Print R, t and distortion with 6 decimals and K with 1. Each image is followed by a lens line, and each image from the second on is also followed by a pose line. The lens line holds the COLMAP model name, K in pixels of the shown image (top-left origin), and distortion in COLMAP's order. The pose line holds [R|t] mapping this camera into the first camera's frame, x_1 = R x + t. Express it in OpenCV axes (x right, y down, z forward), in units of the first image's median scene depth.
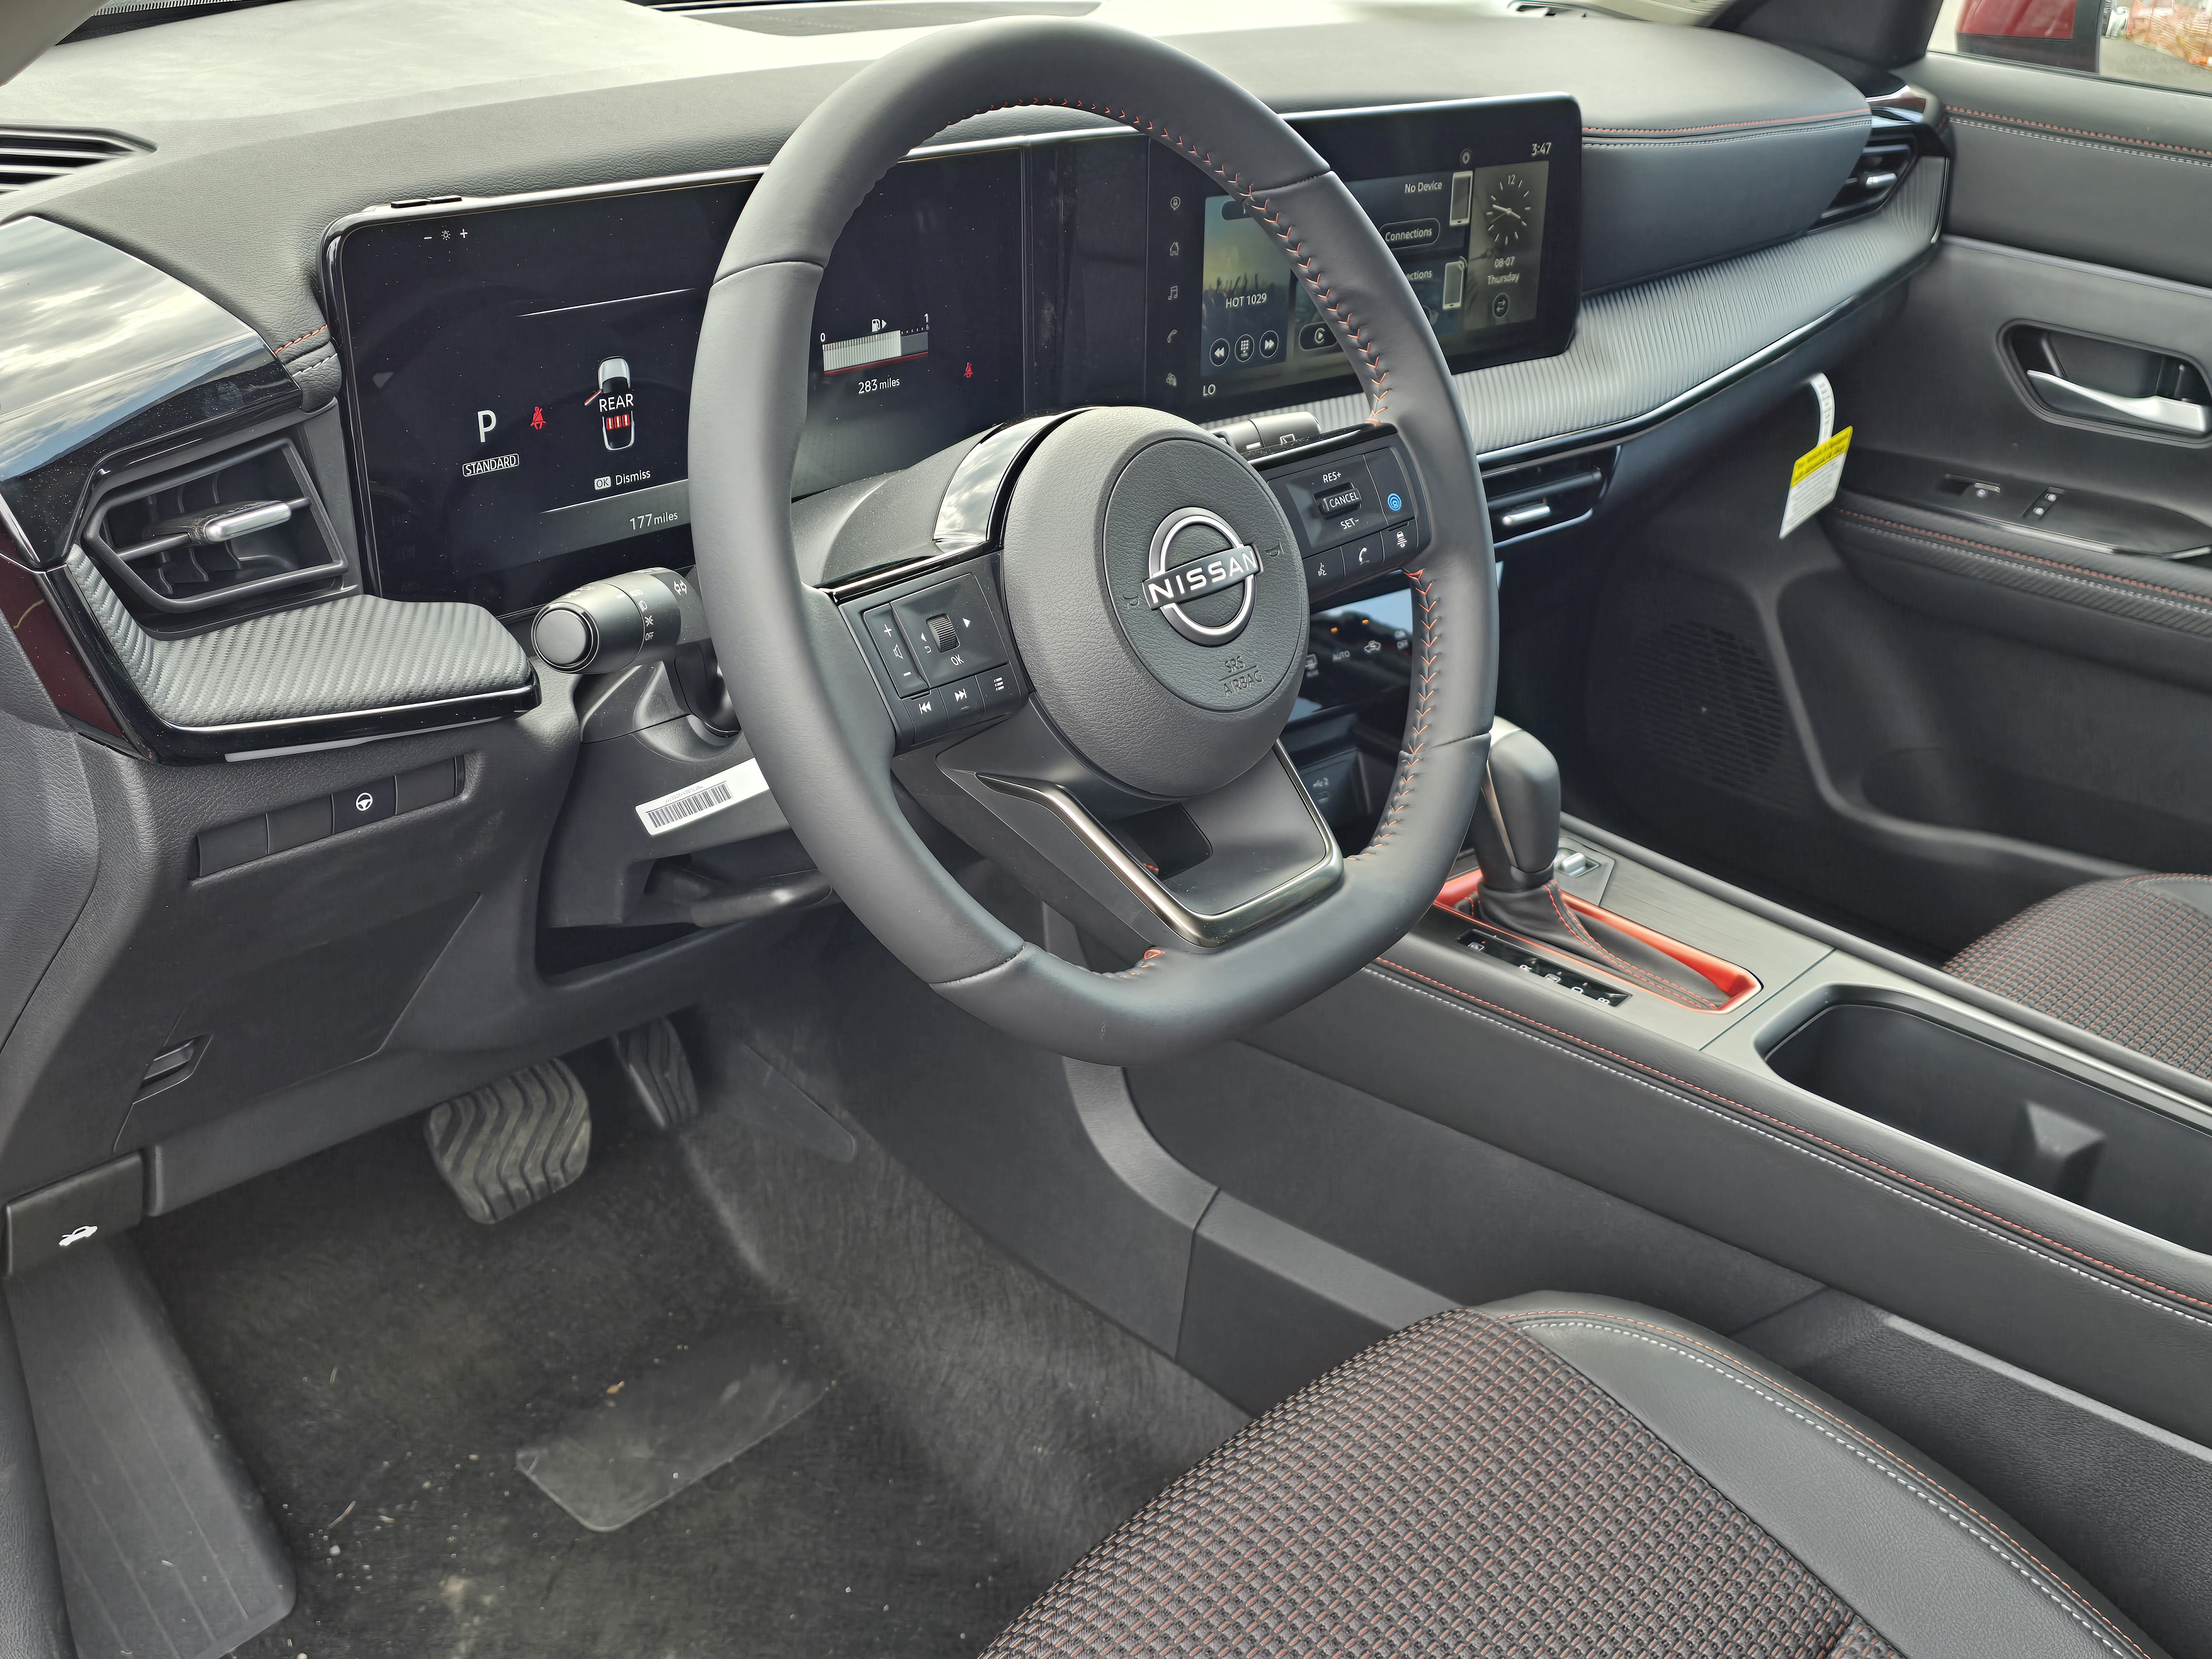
lens RADIAL K [[2252.9, 0, 1106.0], [0, 2252.9, 829.5], [0, 0, 1]] dist [0.120697, -0.376044]
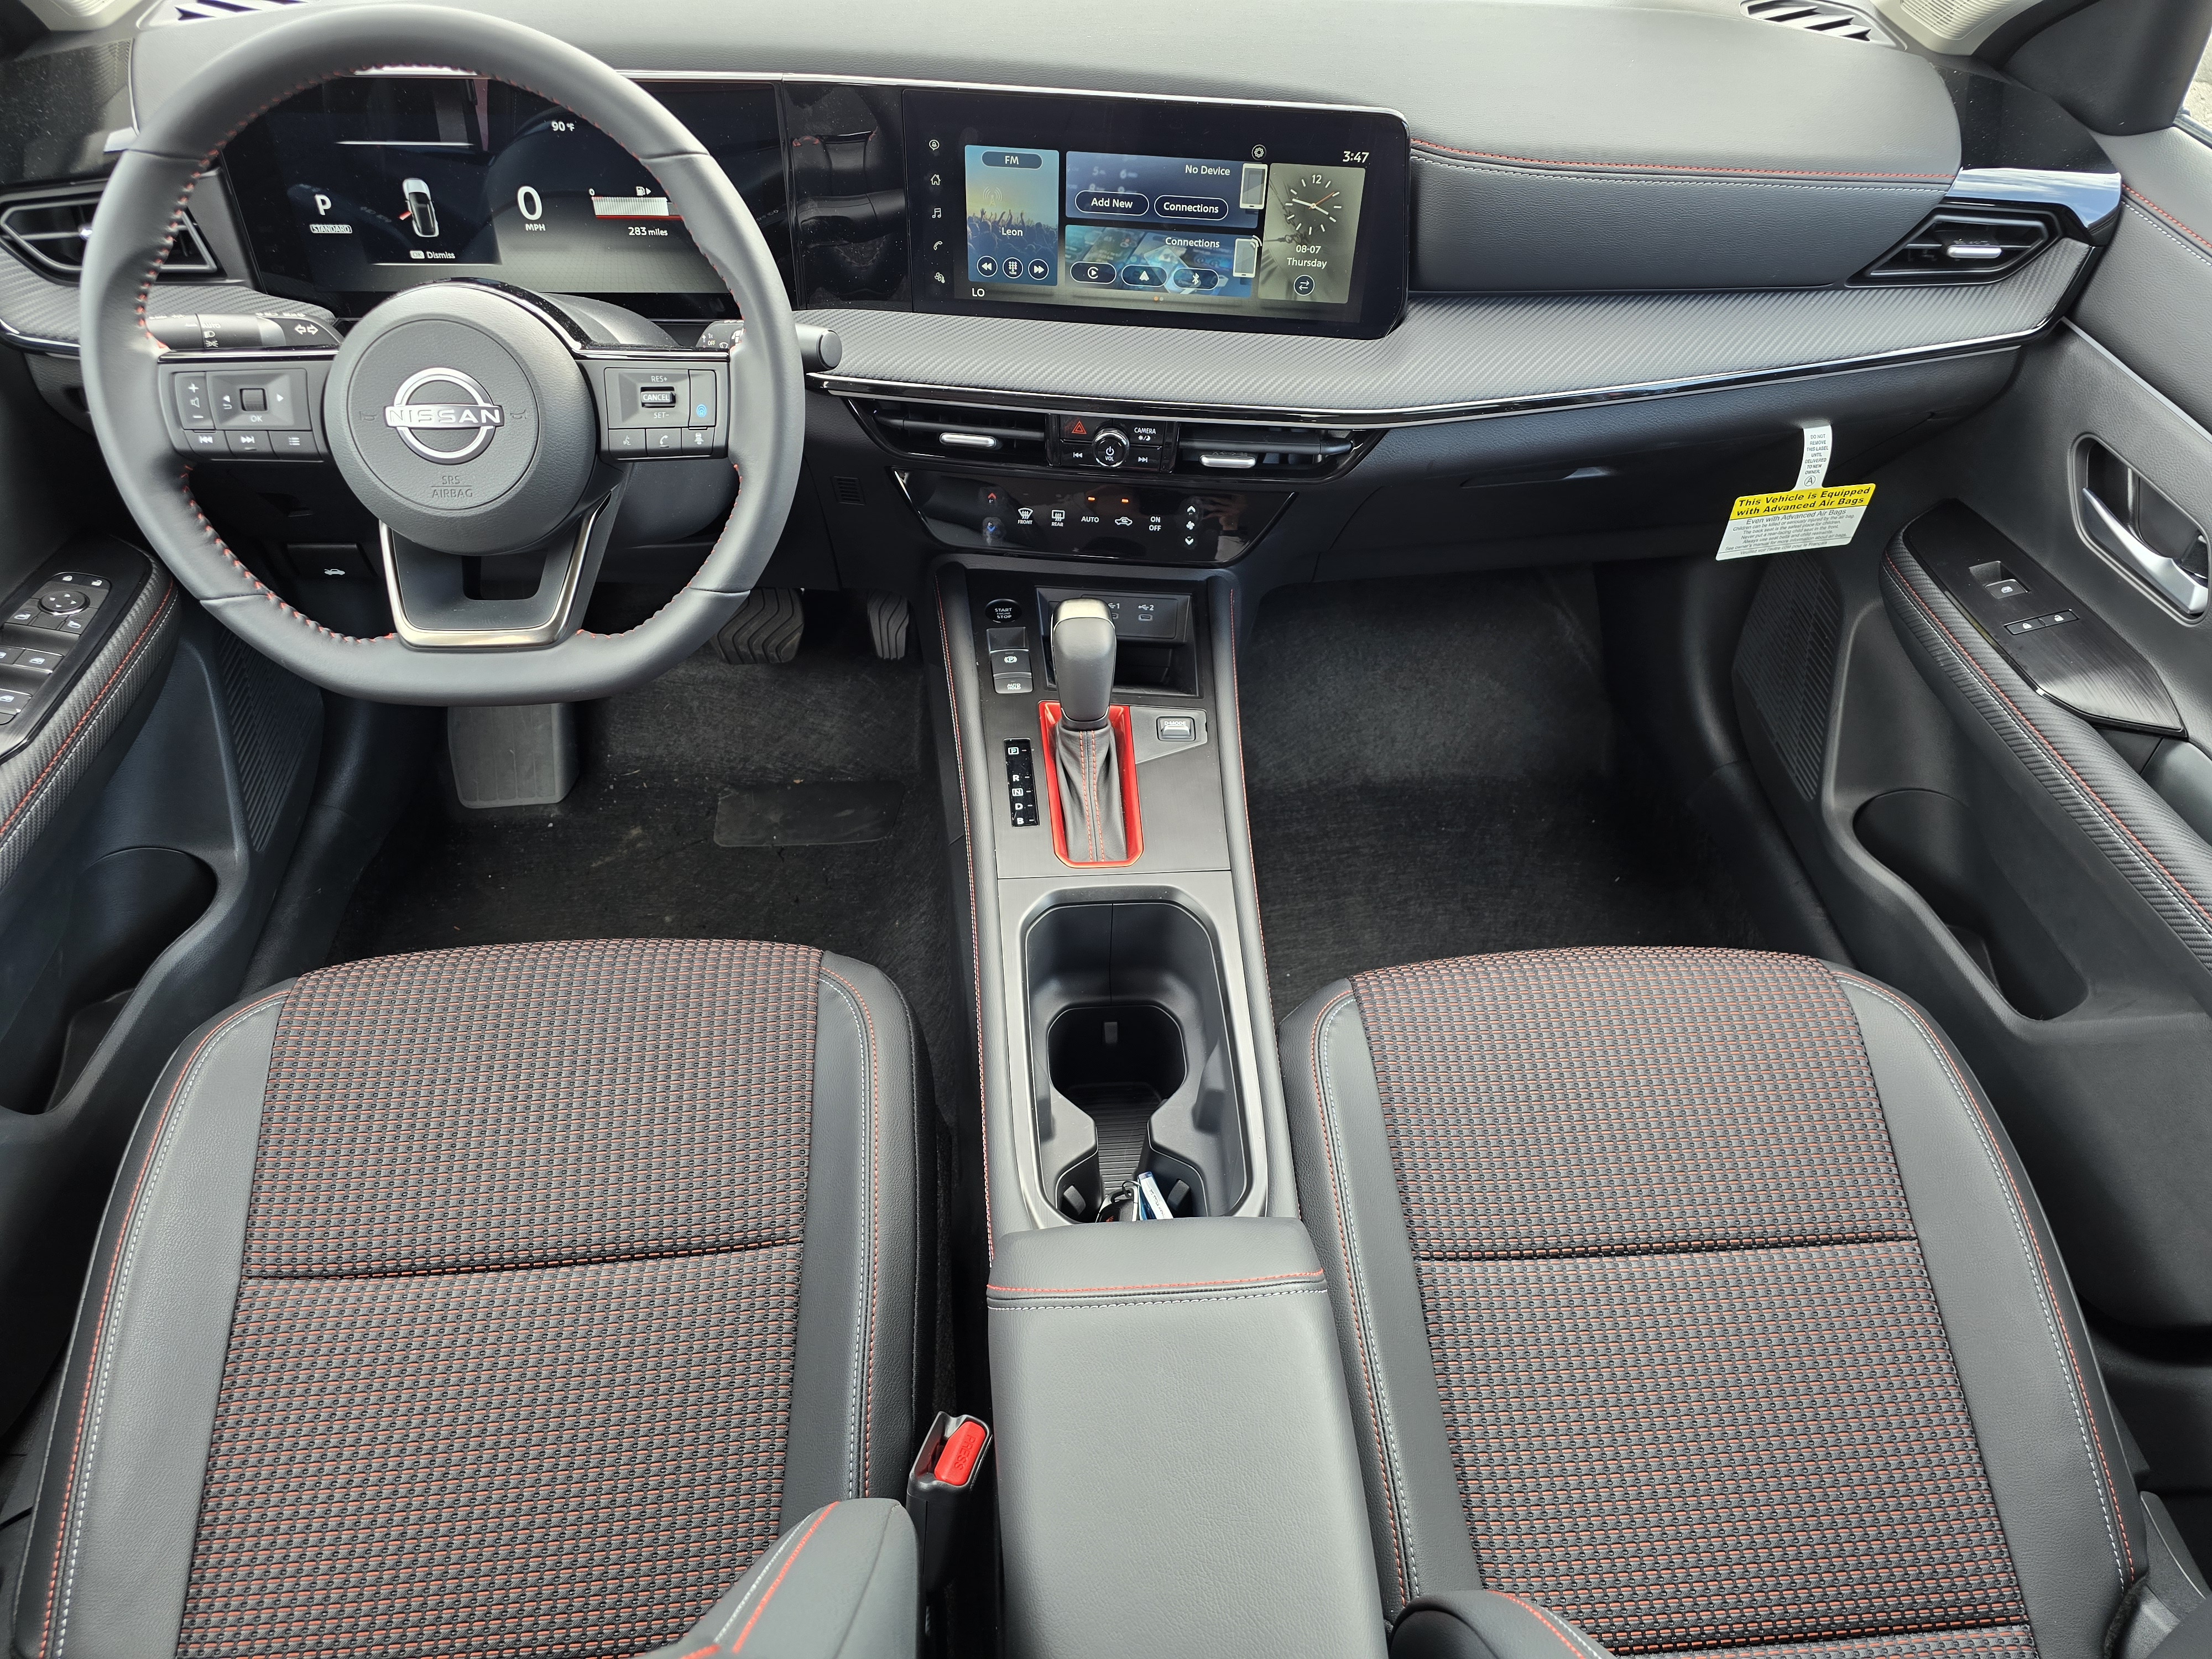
lens RADIAL K [[1472.8, 0, 1134.8], [0, 1472.8, 805.8], [0, 0, 1]] dist [0.043894, -0.050881]
pose [[0.724861, 0.443398, -0.527234, 0.710734], [-0.297597, 0.891780, 0.340829, -0.248654], [0.621299, -0.090151, 0.778370, 0.341631]]
